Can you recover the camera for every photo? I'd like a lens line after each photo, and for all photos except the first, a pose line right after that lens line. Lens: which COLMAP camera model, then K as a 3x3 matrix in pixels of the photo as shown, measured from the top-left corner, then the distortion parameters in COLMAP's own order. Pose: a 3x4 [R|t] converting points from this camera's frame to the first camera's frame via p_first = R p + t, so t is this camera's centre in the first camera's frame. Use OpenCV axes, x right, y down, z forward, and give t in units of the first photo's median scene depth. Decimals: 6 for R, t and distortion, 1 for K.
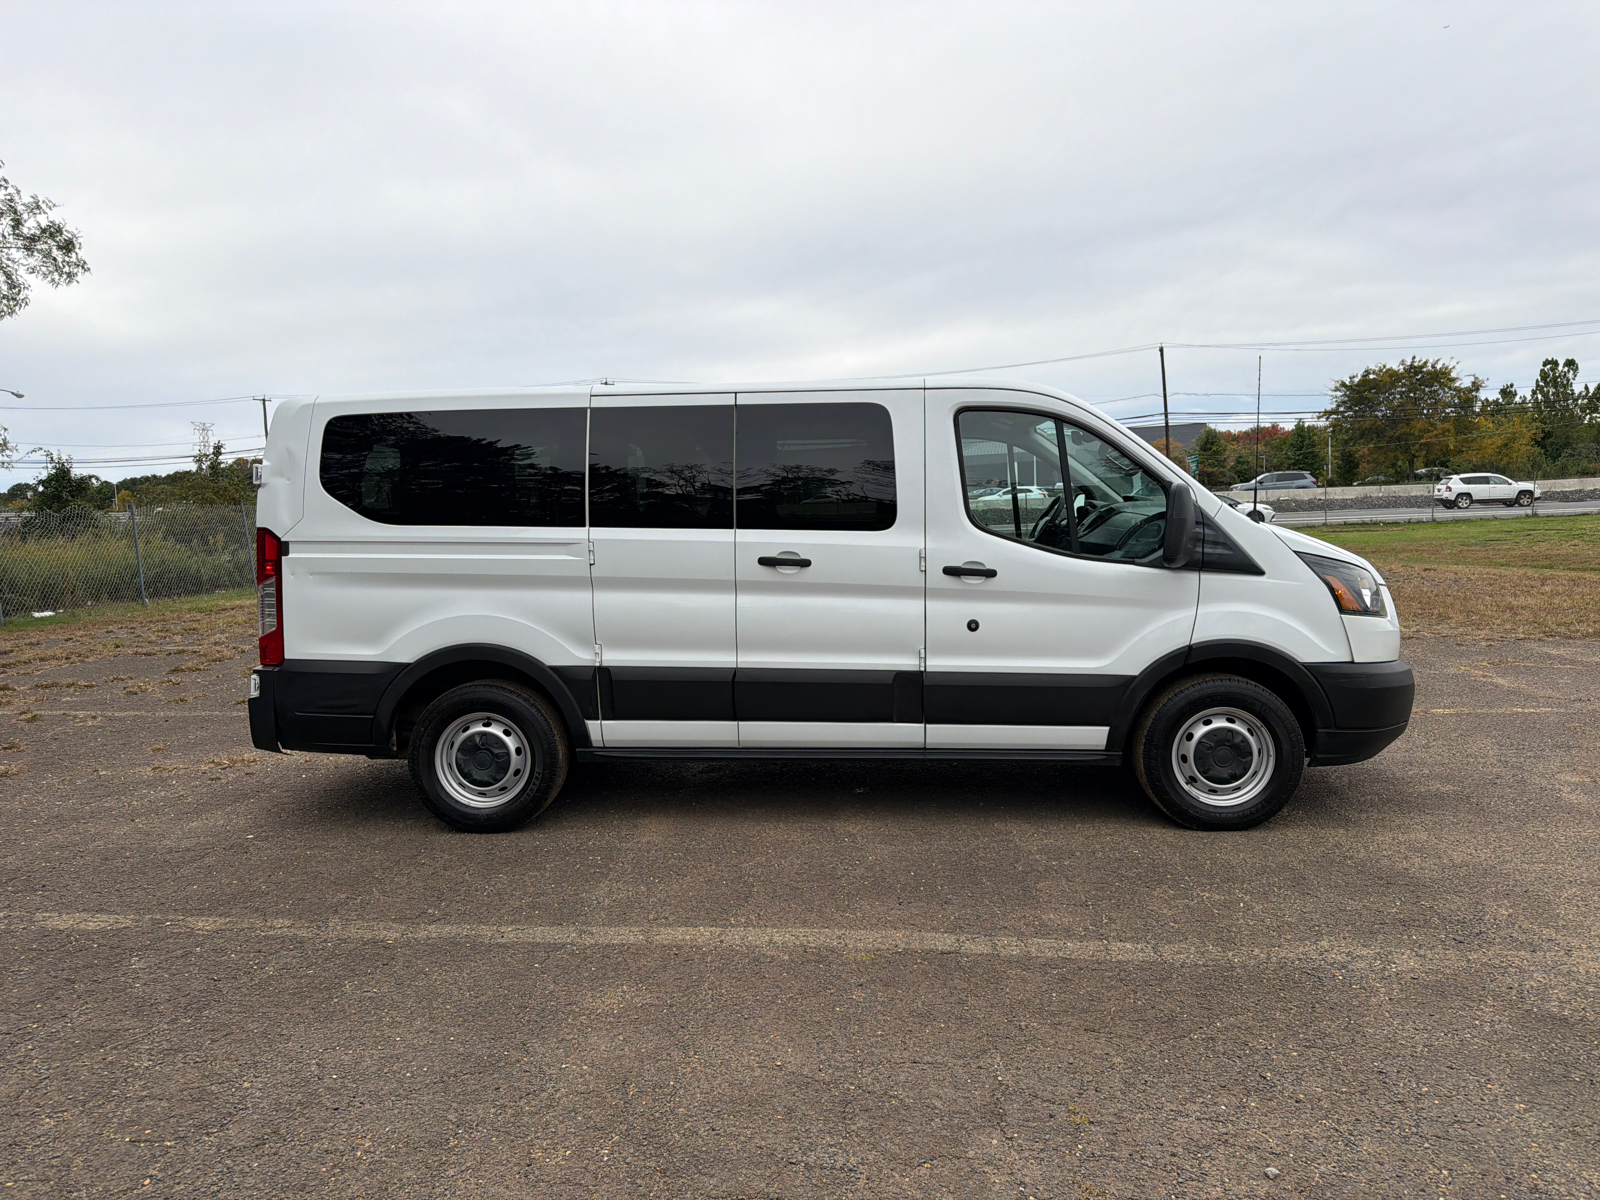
lens RADIAL K [[1123.8, 0, 809.6], [0, 1123.8, 614.0], [0, 0, 1]] dist [0.032593, -0.040622]
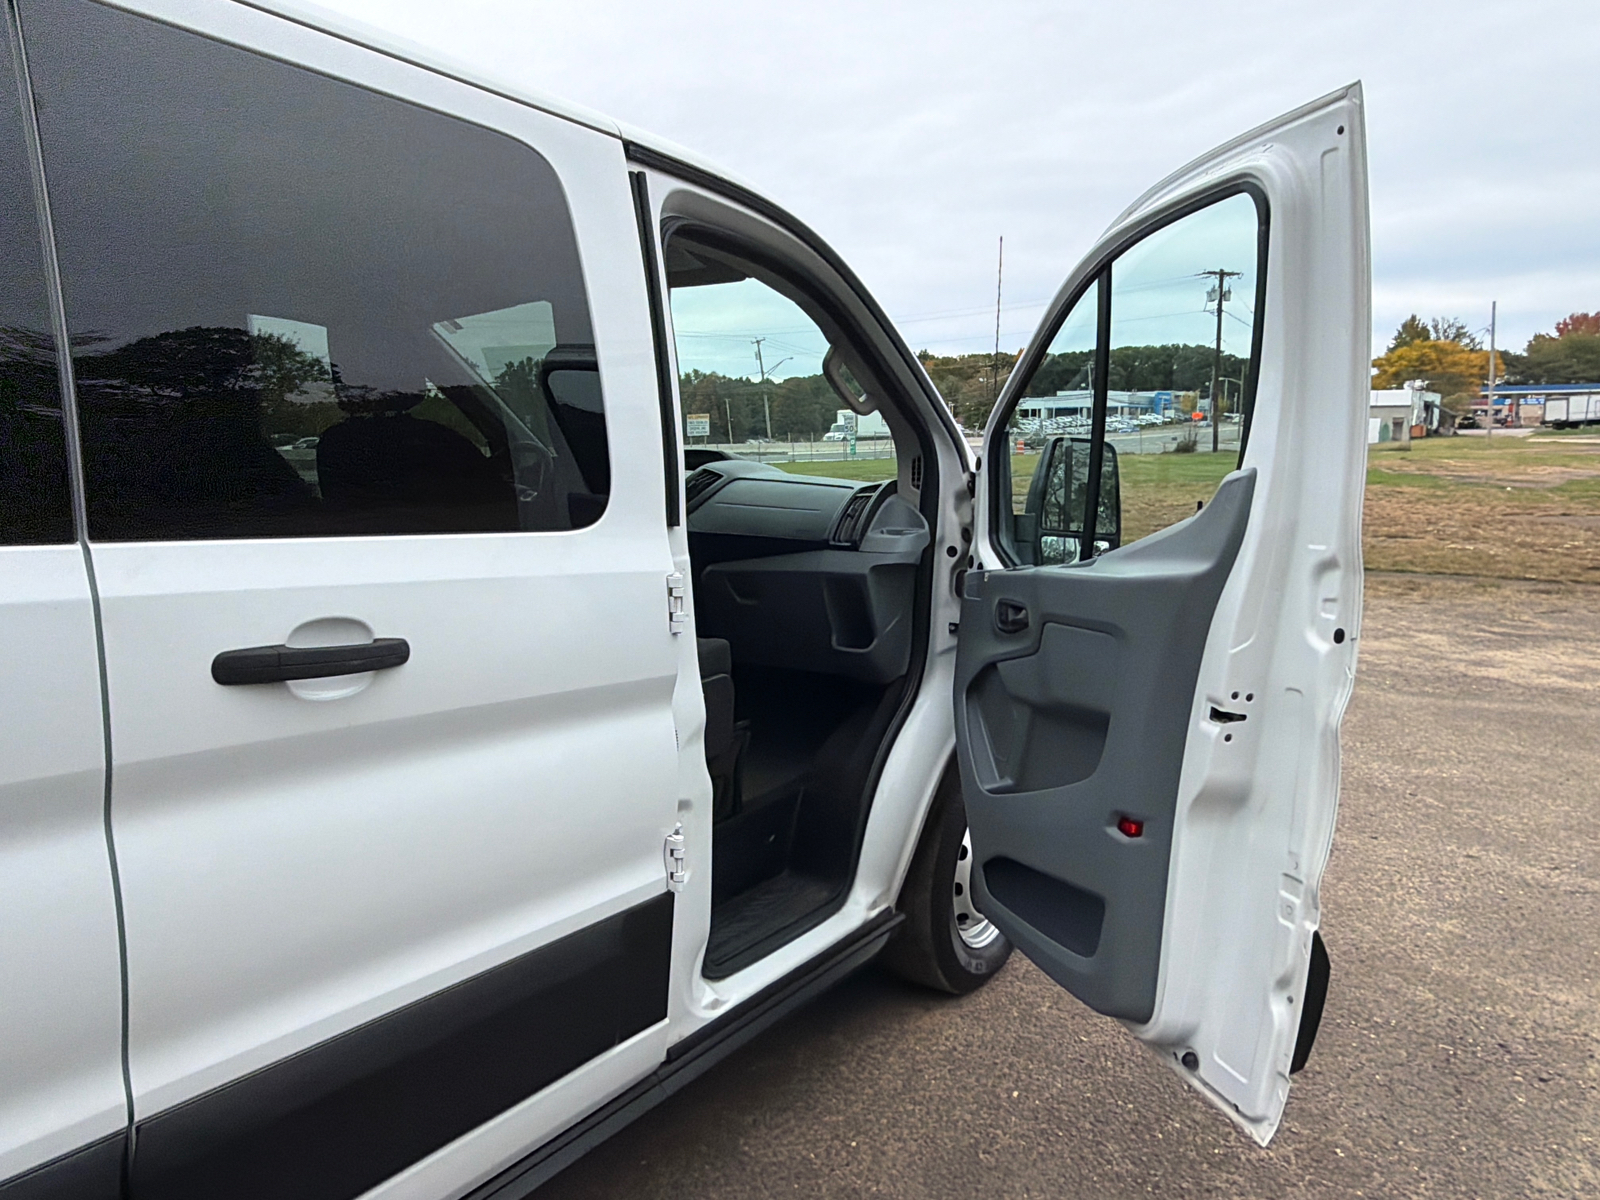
lens RADIAL K [[1029.8, 0, 806.7], [0, 1029.8, 599.8], [0, 0, 1]] dist [0.009969, 0.000071]
pose [[0.554392, -0.090070, 0.827367, -0.156230], [0.064275, 0.995791, 0.065336, -0.067783], [-0.829770, 0.016957, 0.557848, 0.751019]]
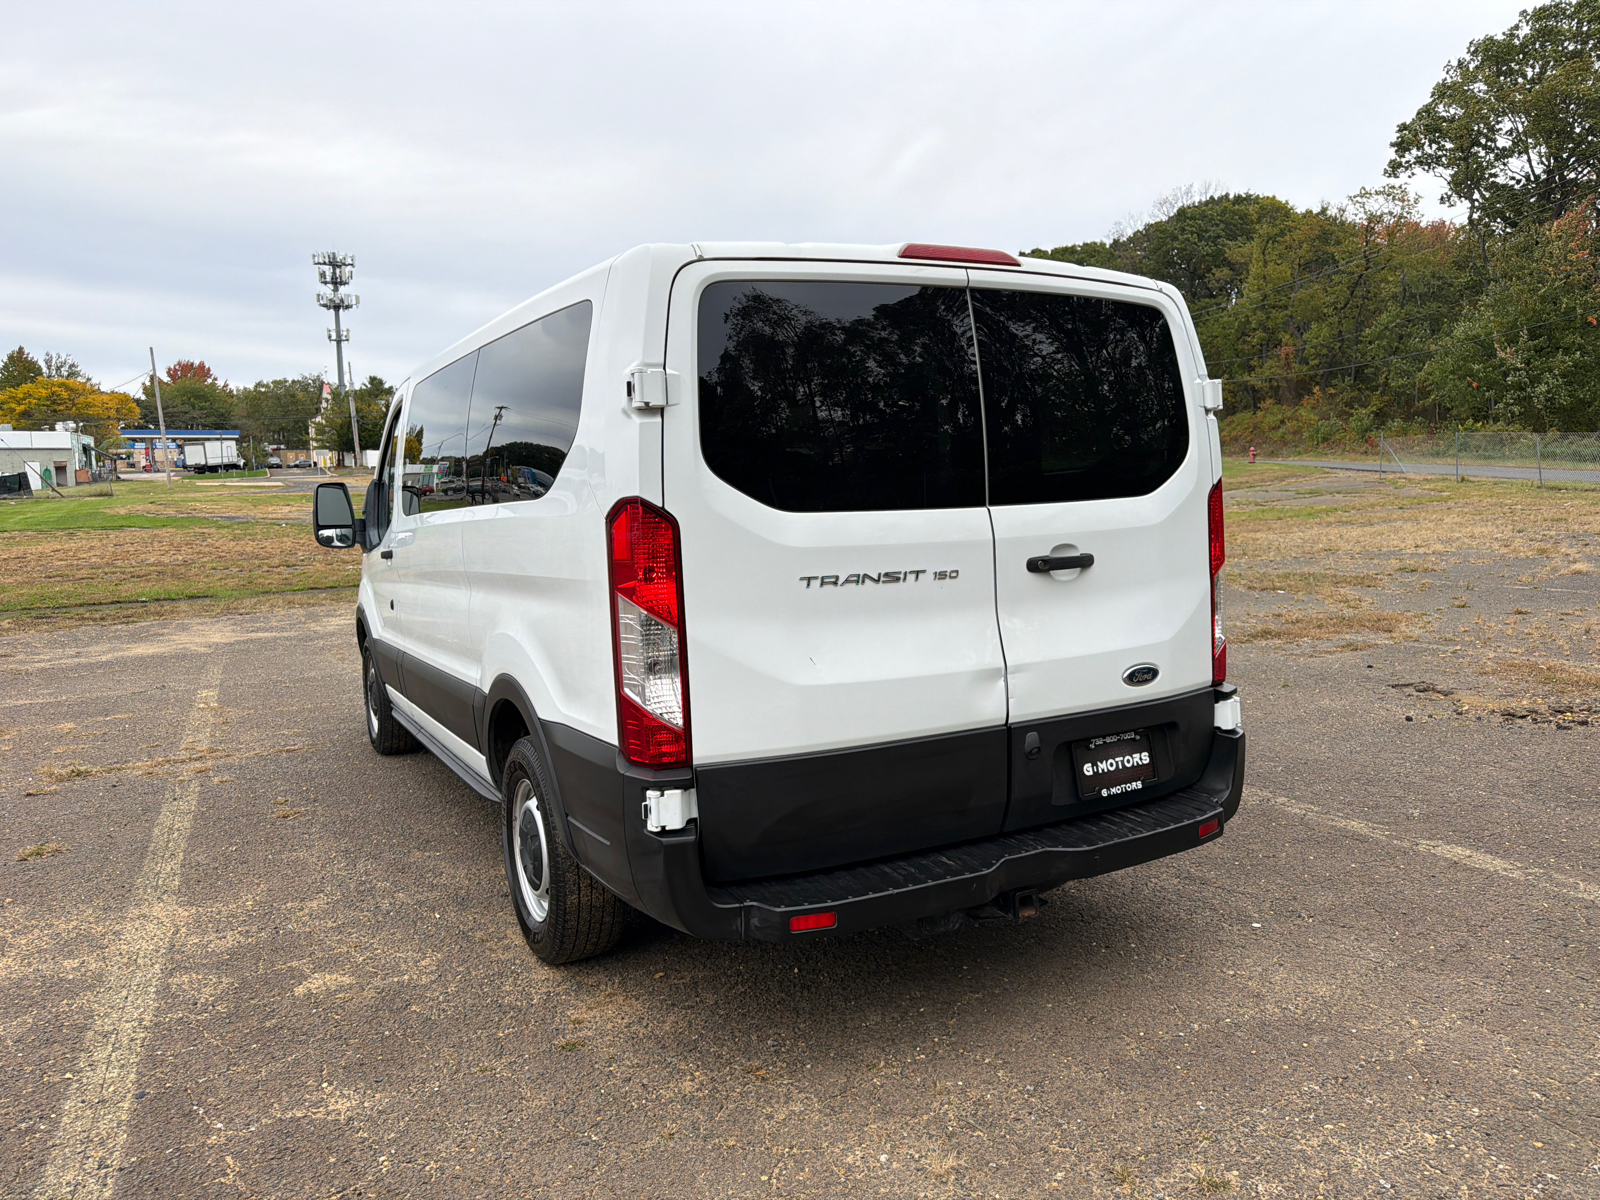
lens RADIAL K [[1123.8, 0, 798.3], [0, 1123.8, 601.8], [0, 0, 1]] dist [0.032593, -0.040622]
pose [[-0.512705, -0.051244, 0.857034, -0.950423], [0.120066, 0.984129, 0.130670, -0.121882], [-0.850128, 0.169896, -0.498415, 1.576521]]
